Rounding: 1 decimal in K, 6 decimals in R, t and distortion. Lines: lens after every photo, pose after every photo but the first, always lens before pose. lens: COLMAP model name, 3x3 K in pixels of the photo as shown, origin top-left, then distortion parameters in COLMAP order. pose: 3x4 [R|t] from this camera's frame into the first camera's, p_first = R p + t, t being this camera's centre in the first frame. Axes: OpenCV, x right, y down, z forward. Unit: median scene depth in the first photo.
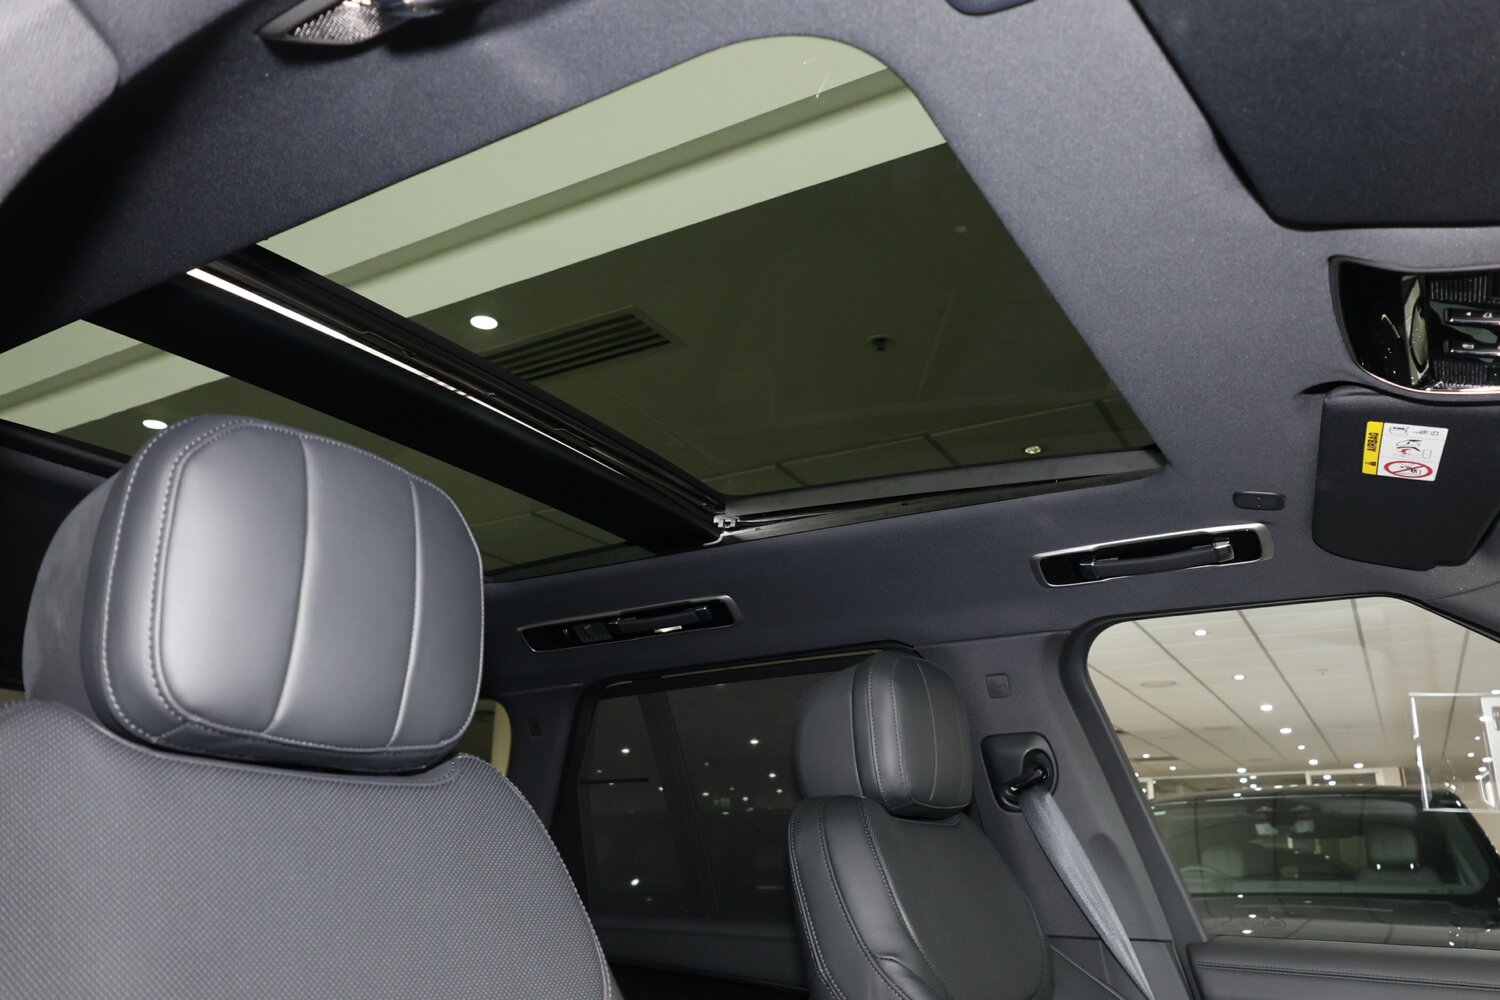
lens RADIAL K [[1135.6, 0, 750.7], [0, 1135.6, 488.4], [0, 0, 1]] dist [0.002316, 0.111213]
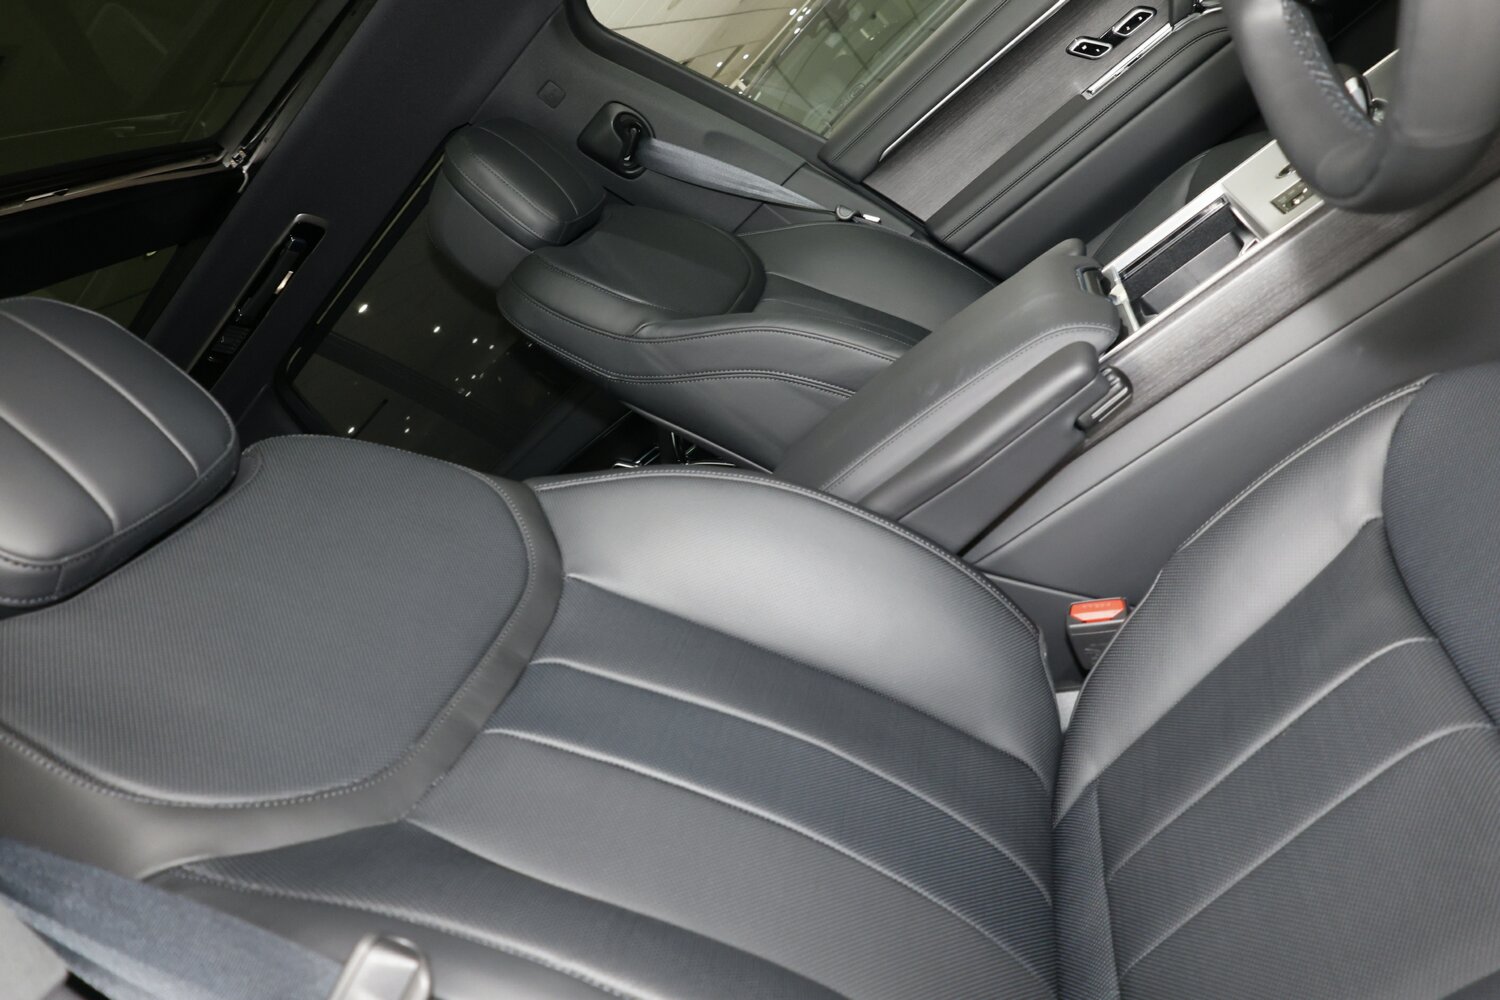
lens RADIAL K [[1227.5, 0, 796.4], [0, 1227.5, 499.3], [0, 0, 1]] dist [0.001466, 0.011658]
pose [[0.666084, -0.737307, 0.112743, -0.036058], [0.616964, 0.629574, 0.472220, 0.012981], [-0.419151, -0.244980, 0.874241, -0.180826]]
